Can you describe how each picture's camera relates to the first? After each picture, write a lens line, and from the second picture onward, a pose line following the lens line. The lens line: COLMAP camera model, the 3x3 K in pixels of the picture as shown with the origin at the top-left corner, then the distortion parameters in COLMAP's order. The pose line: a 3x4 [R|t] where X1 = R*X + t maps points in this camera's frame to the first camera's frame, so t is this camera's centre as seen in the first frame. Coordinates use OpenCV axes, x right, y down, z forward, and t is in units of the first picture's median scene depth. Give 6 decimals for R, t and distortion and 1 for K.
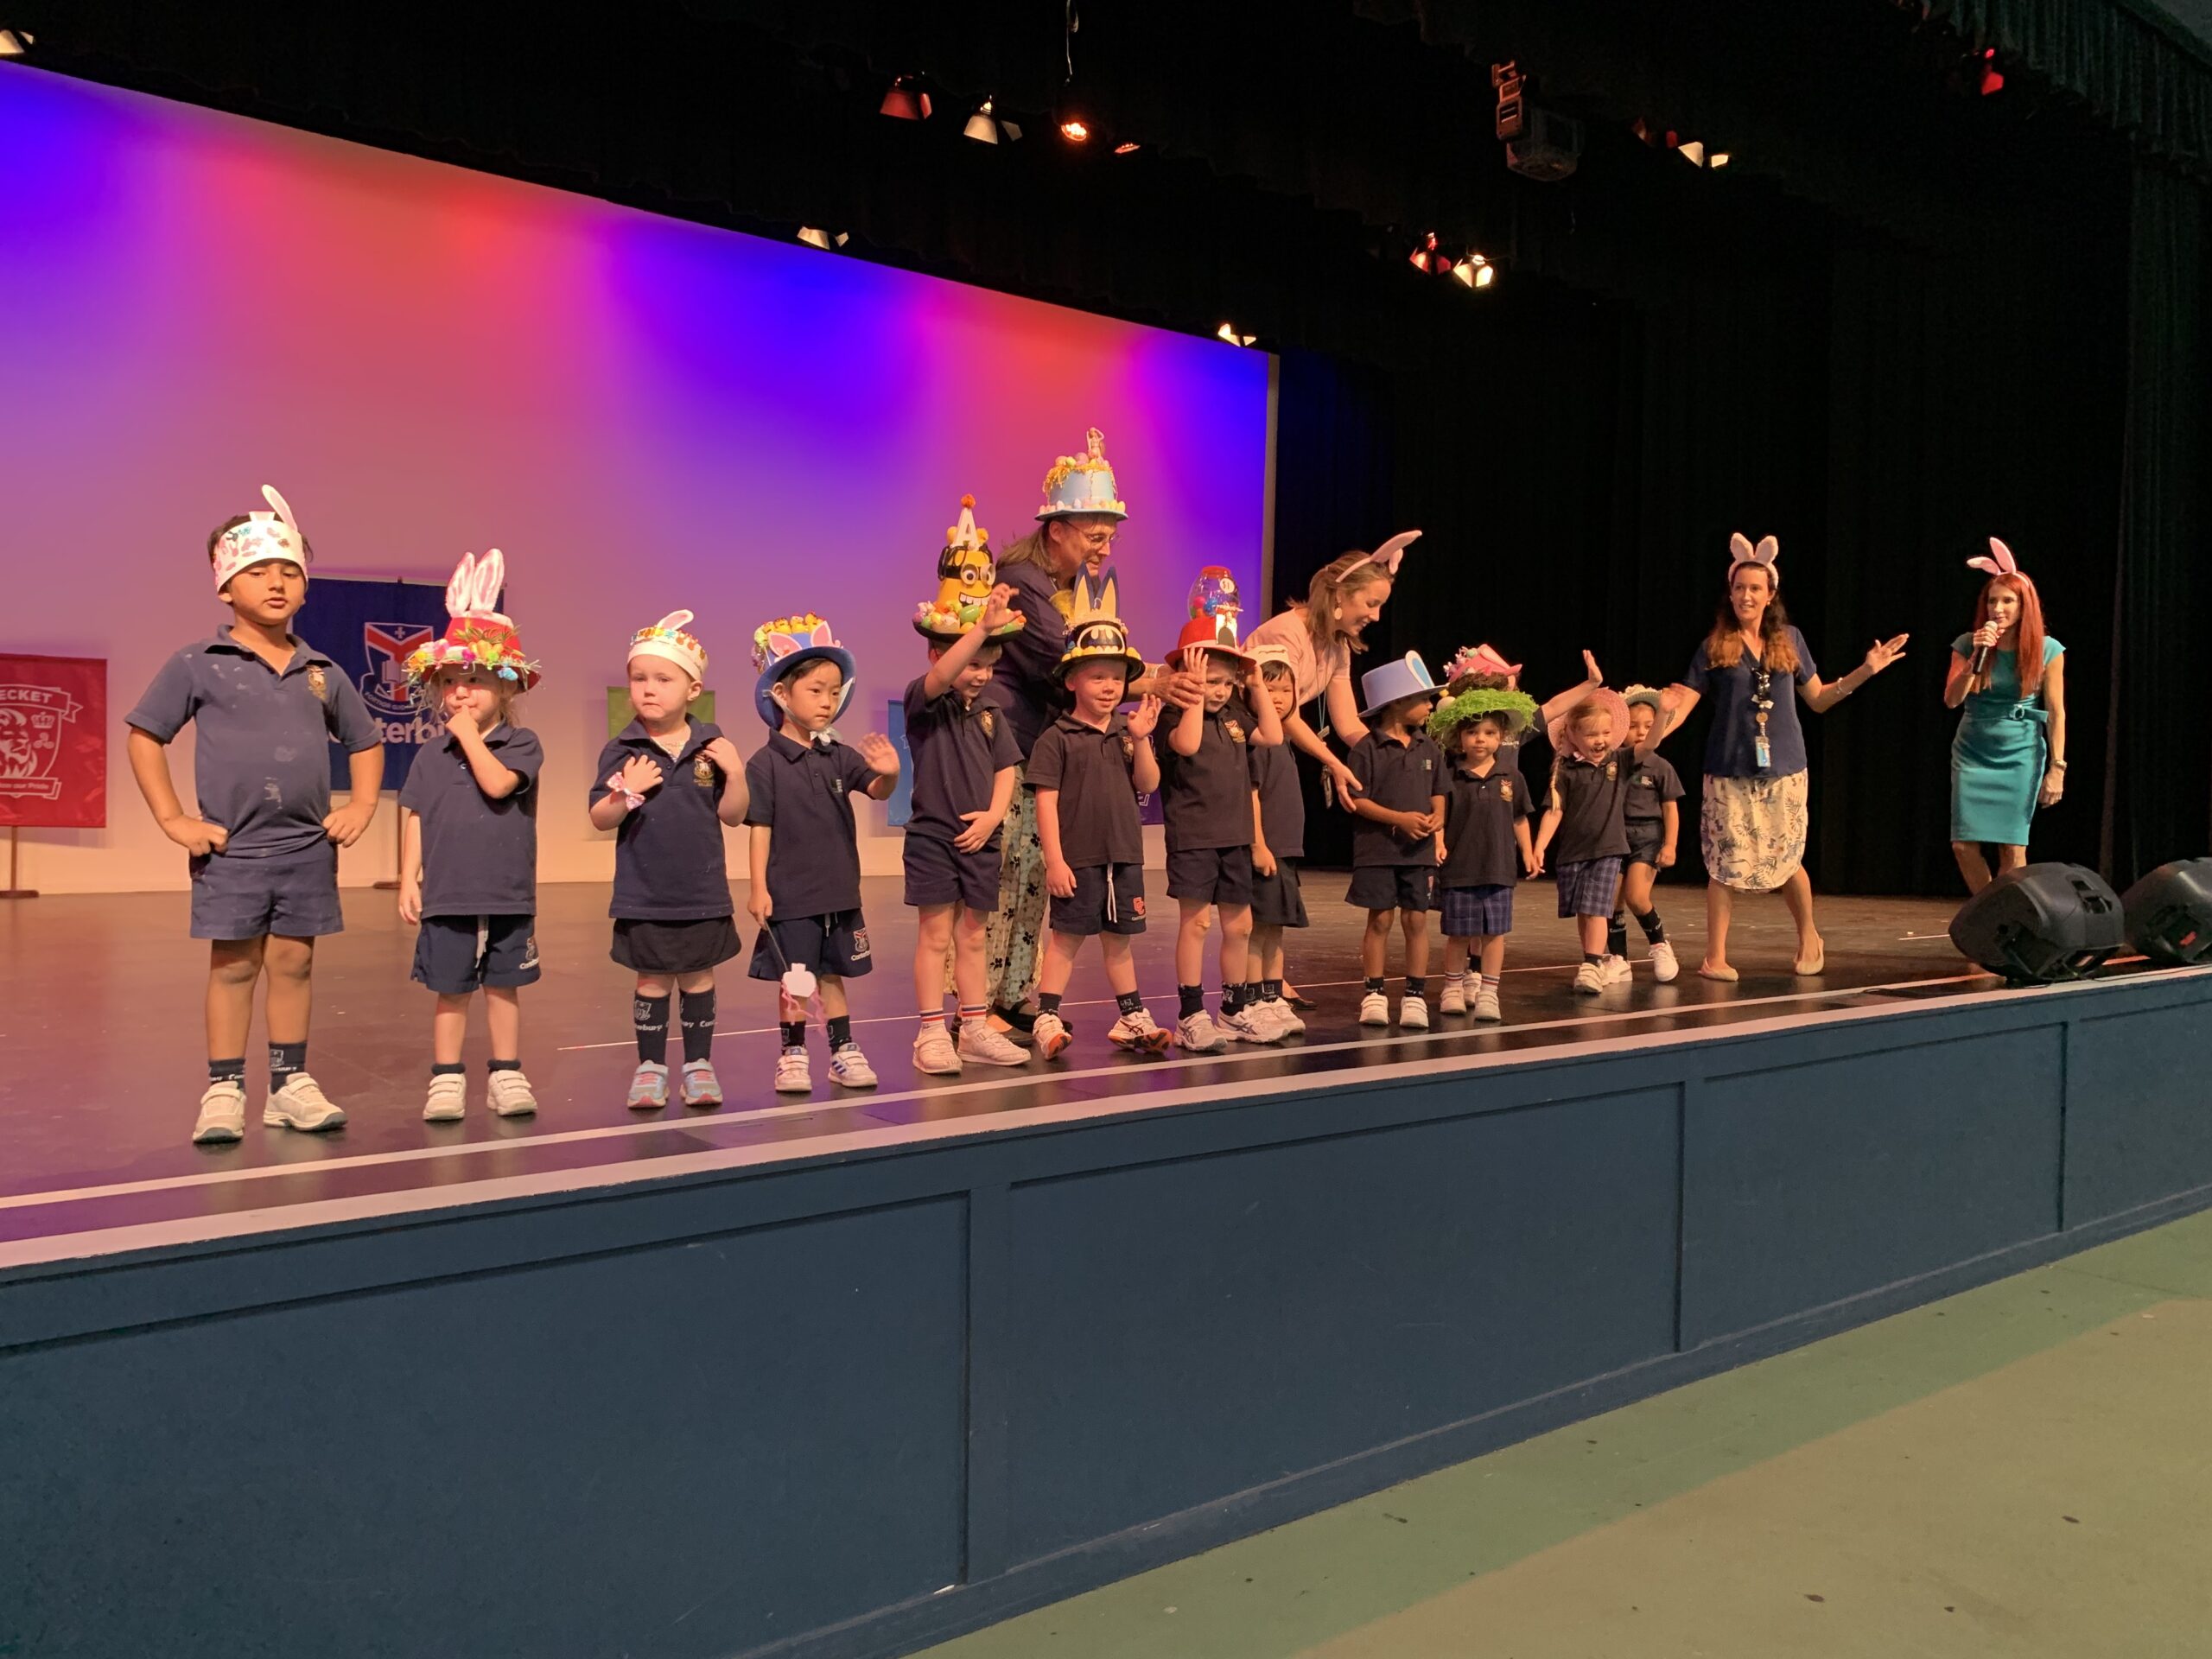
lens RADIAL K [[1674.2, 0, 1101.7], [0, 1674.2, 825.5], [0, 0, 1]] dist [0.018835, -0.007400]
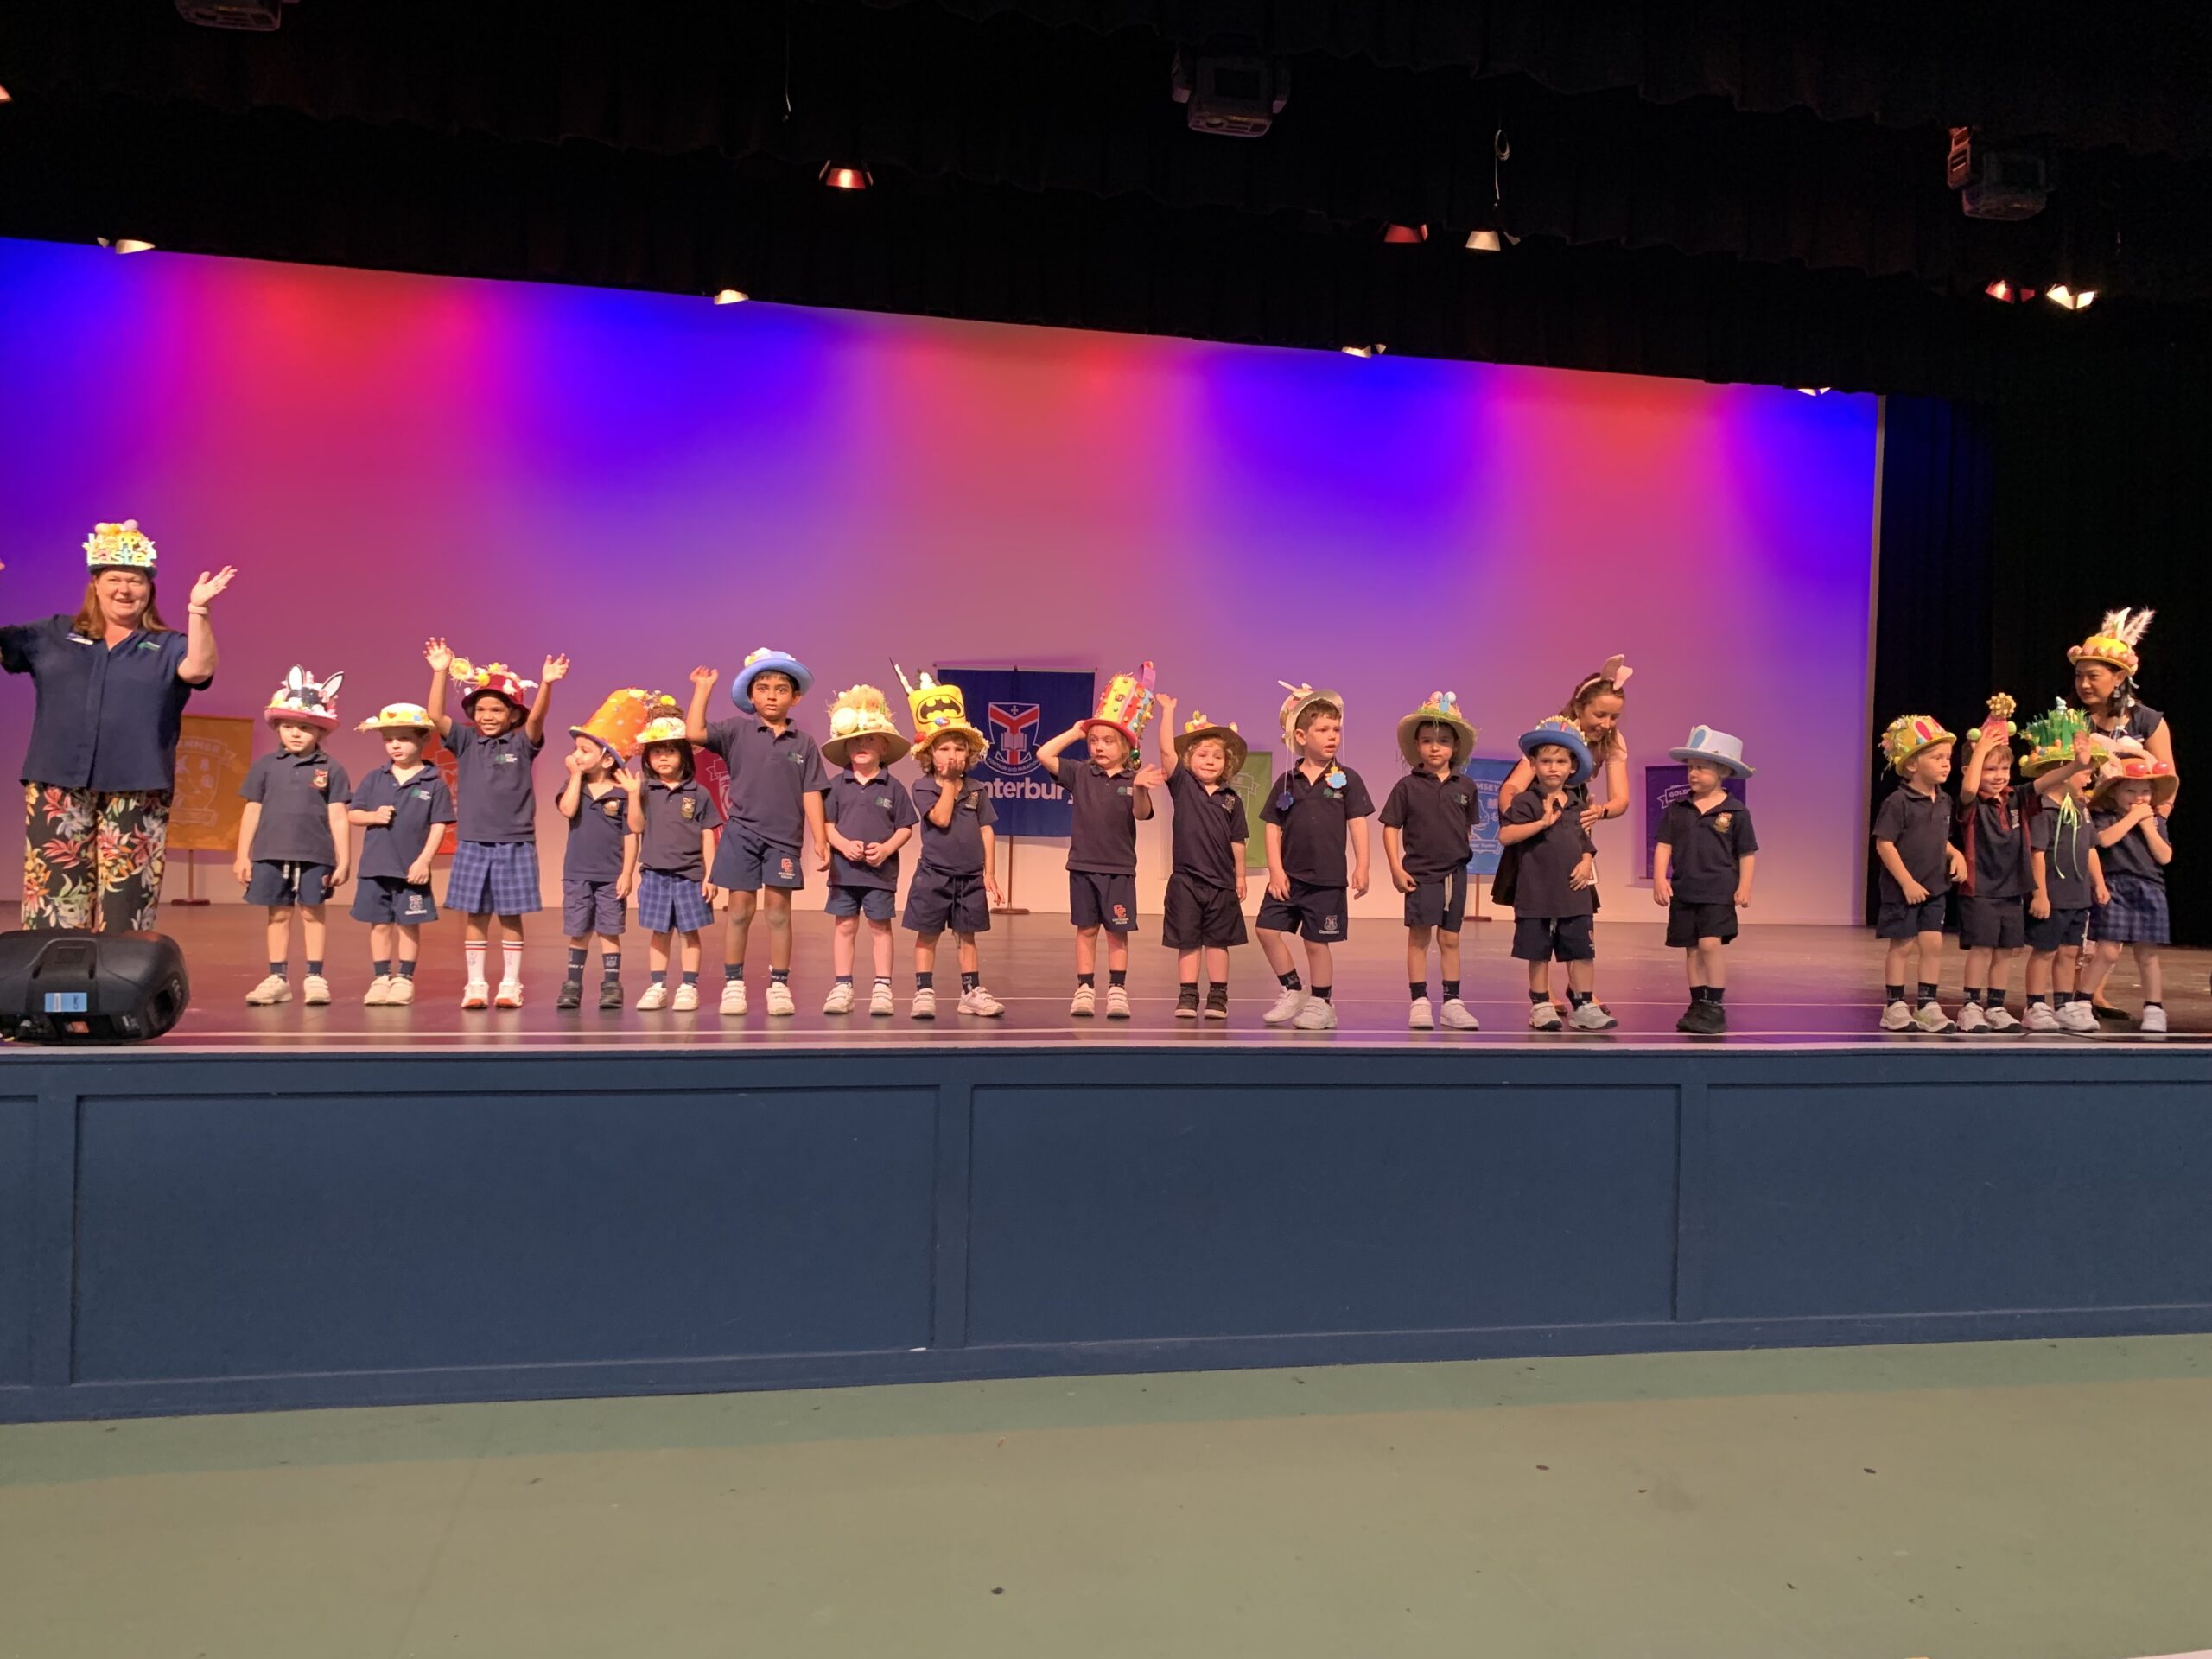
lens RADIAL K [[1675.7, 0, 1146.9], [0, 1675.7, 840.7], [0, 0, 1]] dist [0.013019, 0.005666]
pose [[0.902389, 0.008907, -0.430830, 0.241404], [-0.020044, 0.999572, -0.021317, 0.008104], [0.430455, 0.027871, 0.902181, -0.094285]]
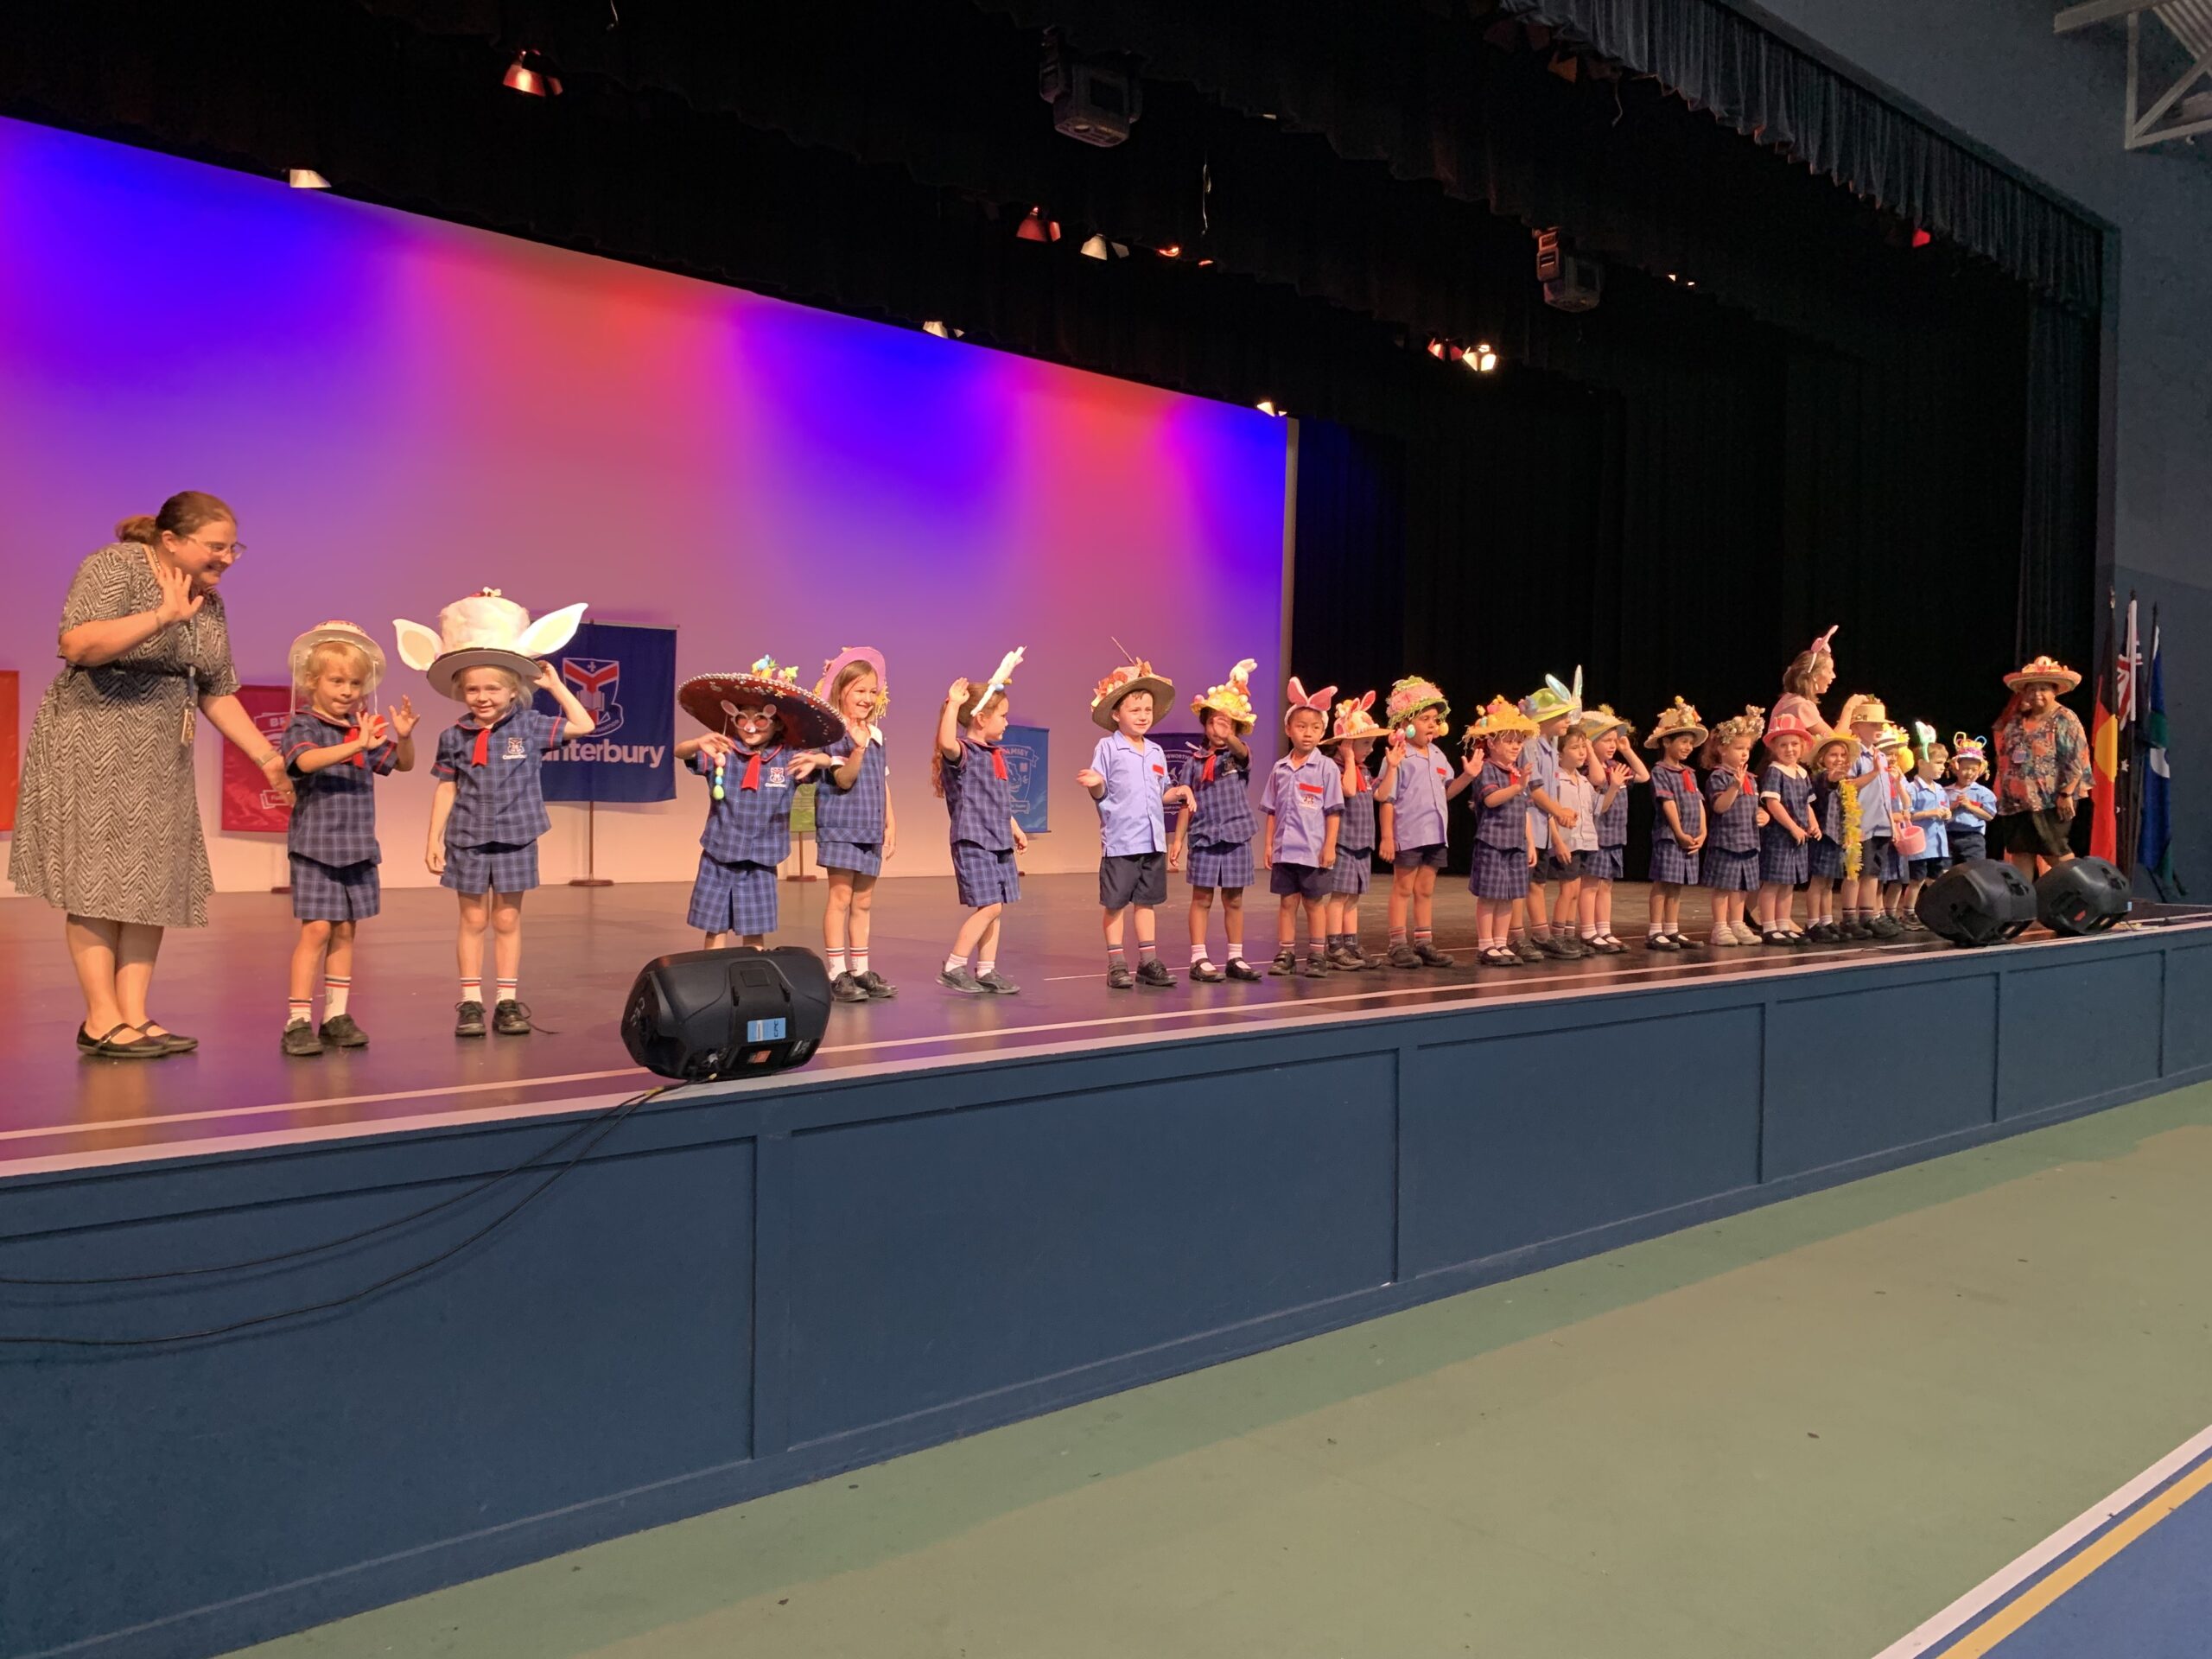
lens RADIAL K [[1667.8, 0, 1106.0], [0, 1667.8, 829.5], [0, 0, 1]] dist [0.014220, -0.003663]
pose [[0.998382, 0.000371, 0.056858, -0.153761], [-0.000293, 0.999999, -0.001381, -0.000201], [-0.056858, 0.001362, 0.998381, -0.216291]]
